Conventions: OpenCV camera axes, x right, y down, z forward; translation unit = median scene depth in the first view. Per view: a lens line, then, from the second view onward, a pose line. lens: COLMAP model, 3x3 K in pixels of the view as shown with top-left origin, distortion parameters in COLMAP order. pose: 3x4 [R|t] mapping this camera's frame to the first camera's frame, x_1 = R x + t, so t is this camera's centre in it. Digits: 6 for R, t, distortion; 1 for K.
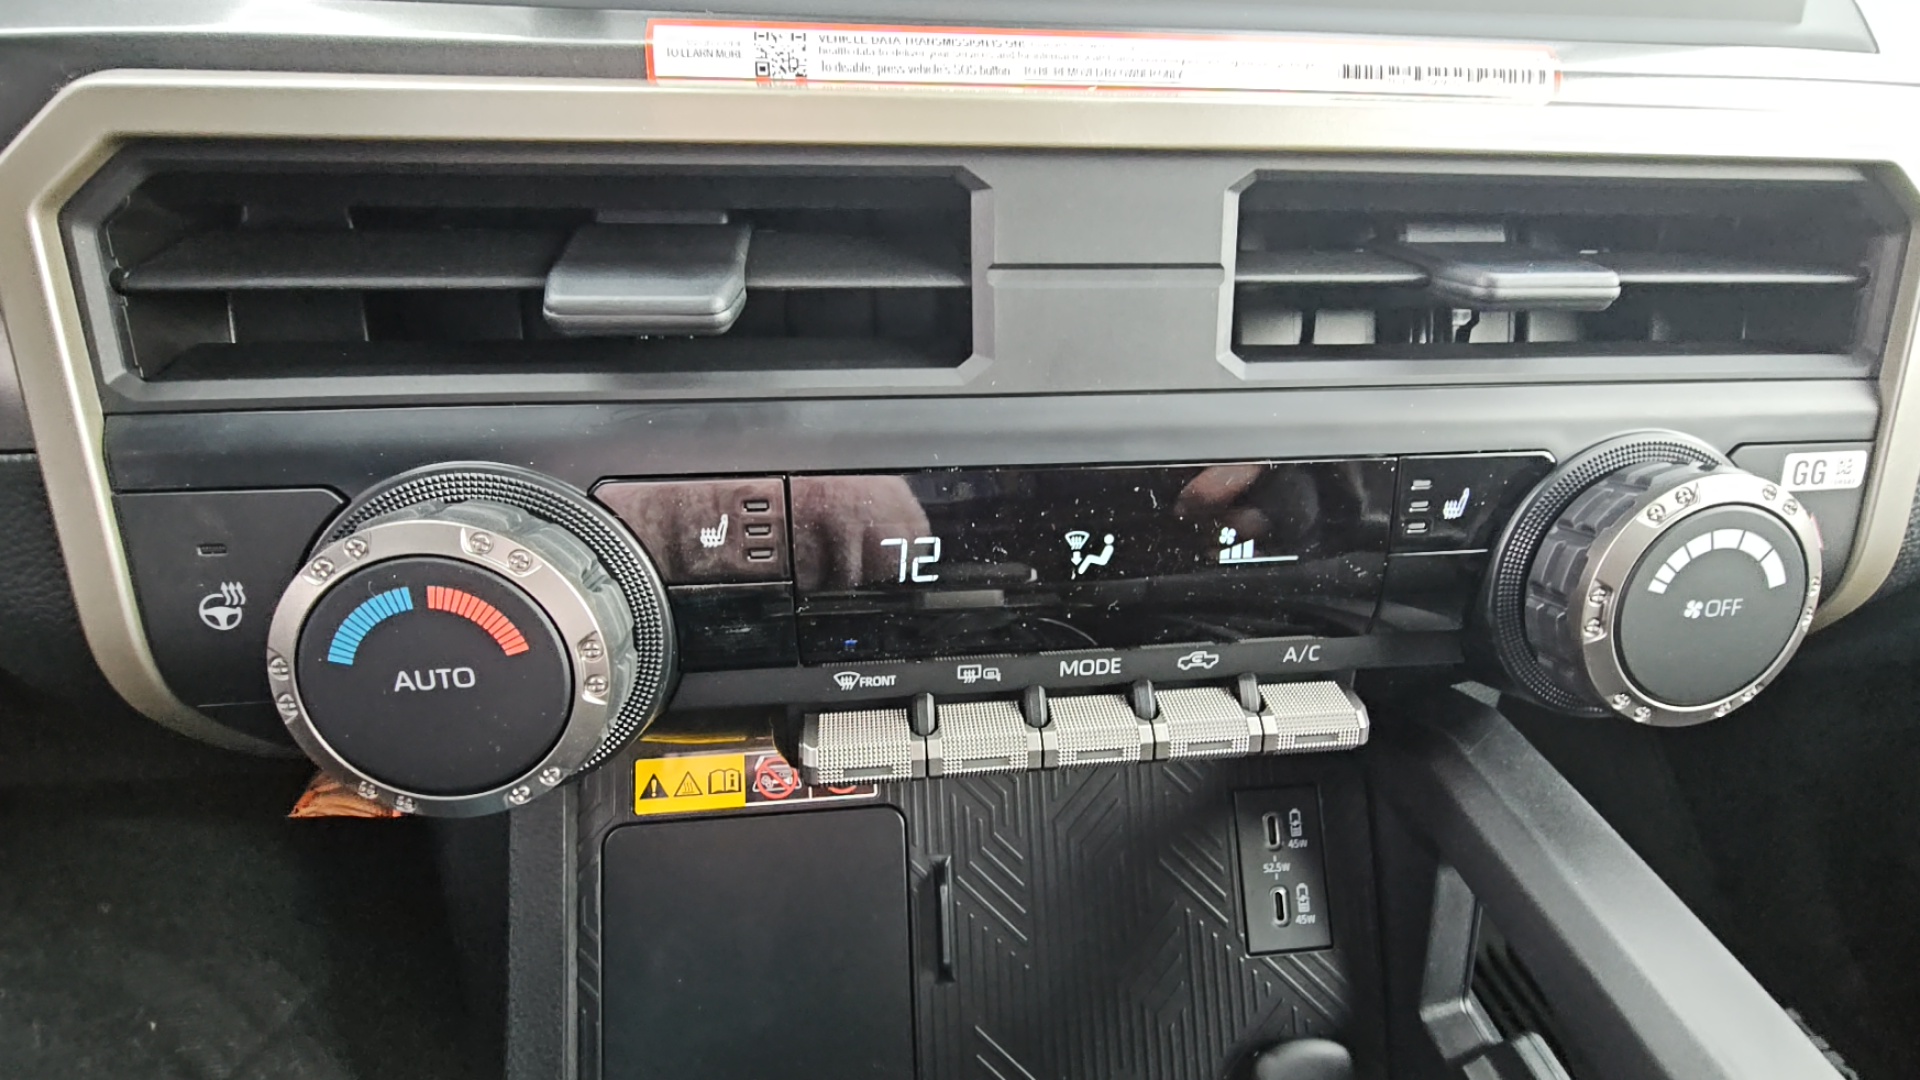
lens RADIAL K [[853.5, 0, 975.2], [0, 853.5, 541.7], [0, 0, 1]] dist [0.008379, -0.005914]
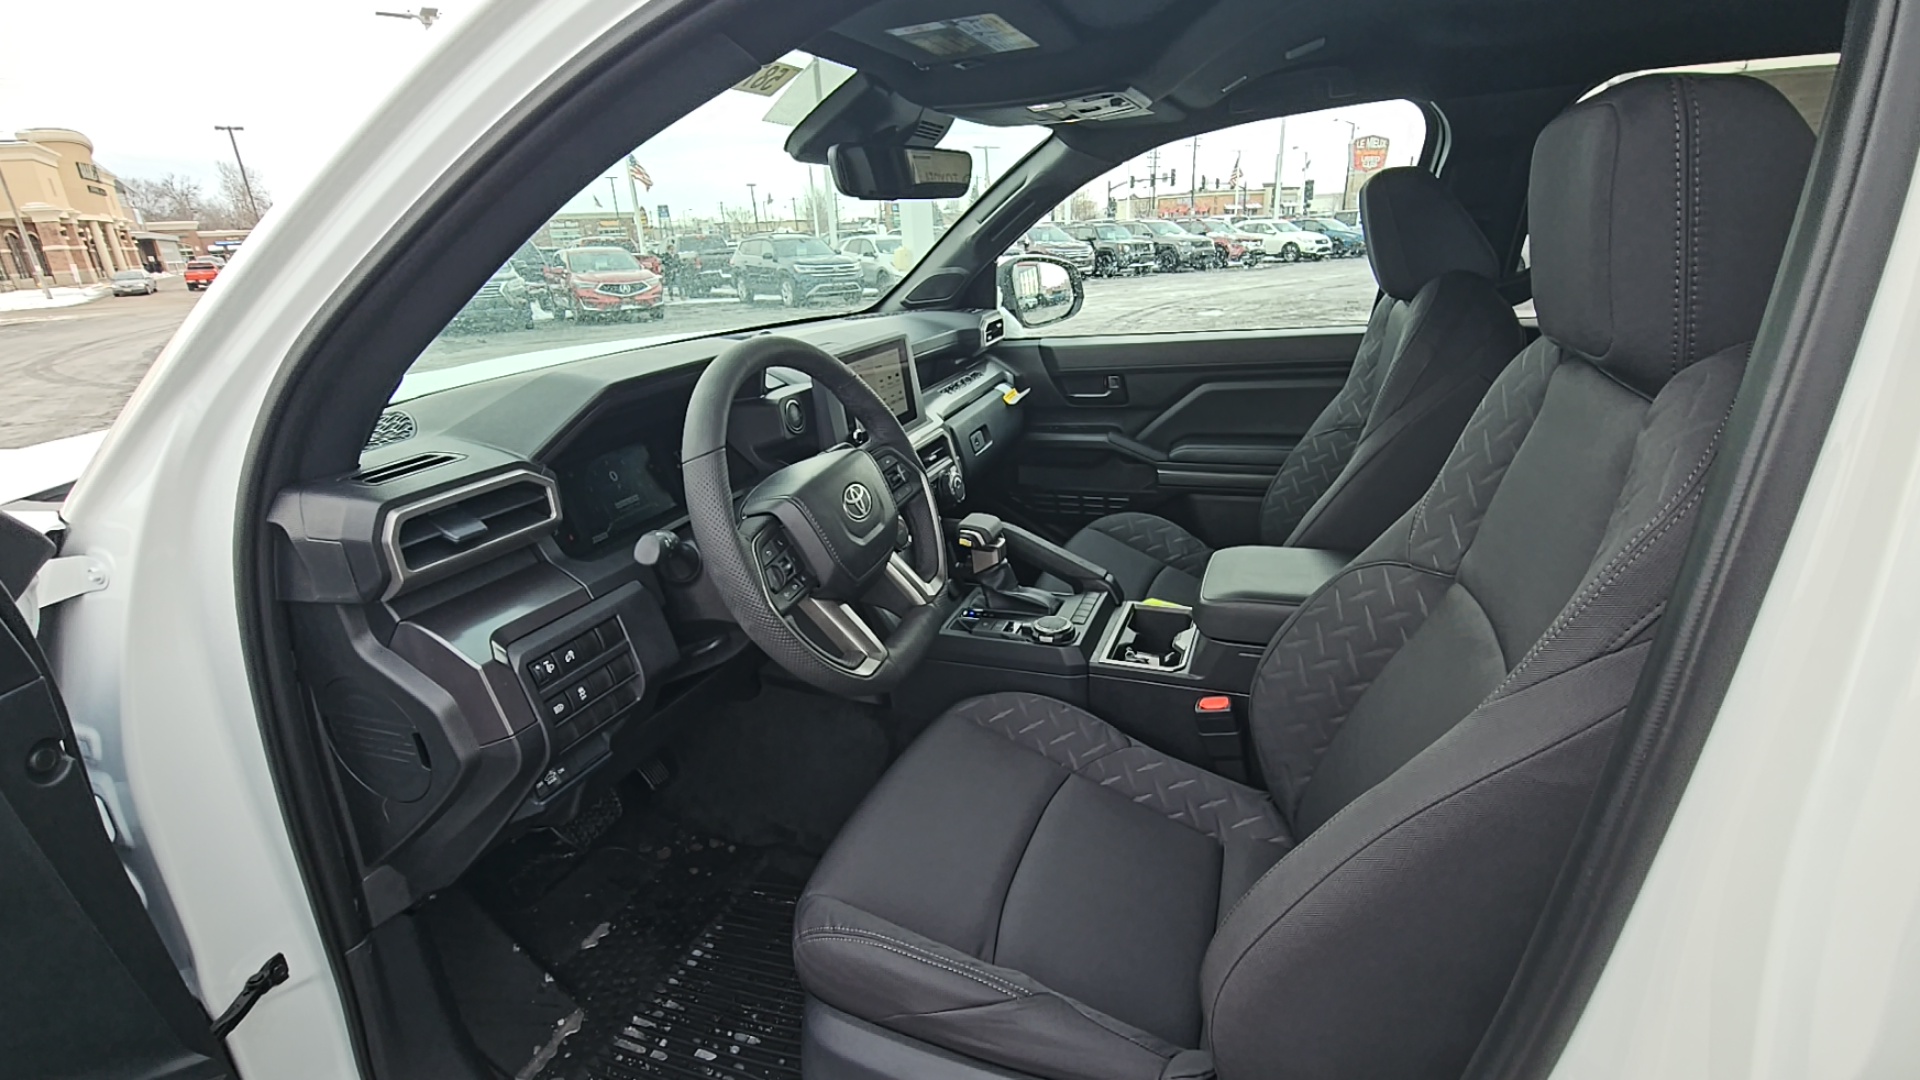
lens RADIAL K [[853.5, 0, 979.8], [0, 853.5, 547.3], [0, 0, 1]] dist [0.008379, -0.005914]
pose [[0.448334, -0.350285, 0.822373, -5.579872], [0.475408, 0.872546, 0.112477, -0.224664], [-0.756957, 0.340535, 0.557720, -3.297873]]
